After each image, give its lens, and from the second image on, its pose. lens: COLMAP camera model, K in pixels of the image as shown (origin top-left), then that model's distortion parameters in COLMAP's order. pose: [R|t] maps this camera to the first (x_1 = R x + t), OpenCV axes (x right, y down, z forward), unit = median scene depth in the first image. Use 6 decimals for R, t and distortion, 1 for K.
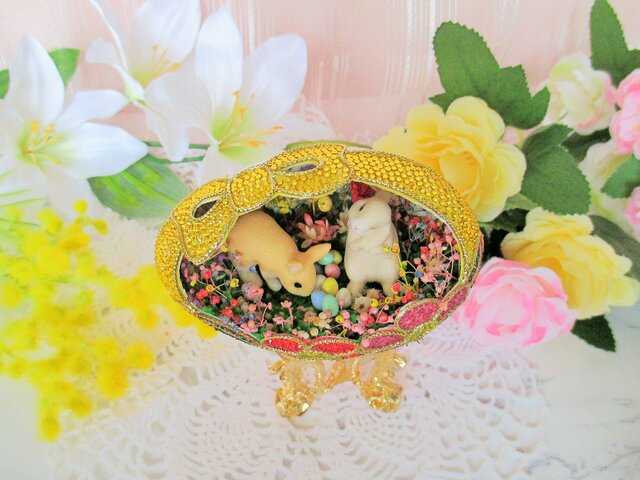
lens RADIAL K [[440.2, 0, 316.0], [0, 440.2, 243.1], [0, 0, 1]] dist [-0.019412, -0.006193]
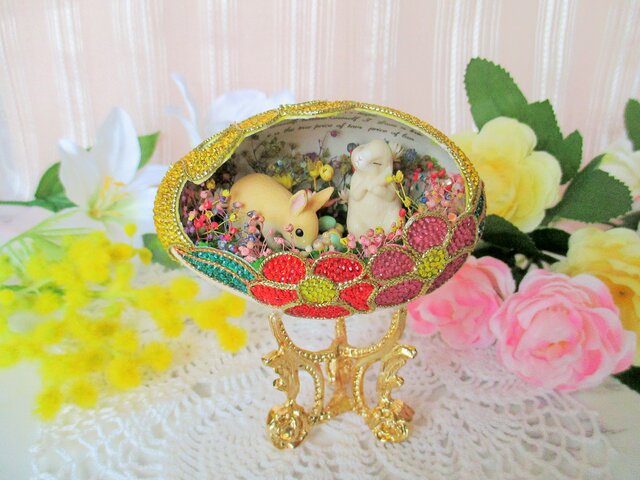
lens RADIAL K [[440.2, 0, 324.9], [0, 440.2, 228.9], [0, 0, 1]] dist [-0.019412, -0.006193]
pose [[0.994052, 0.051485, -0.095971, 0.041915], [-0.079883, 0.943644, -0.321177, 0.290029], [0.074027, 0.326933, 0.942144, 0.046010]]
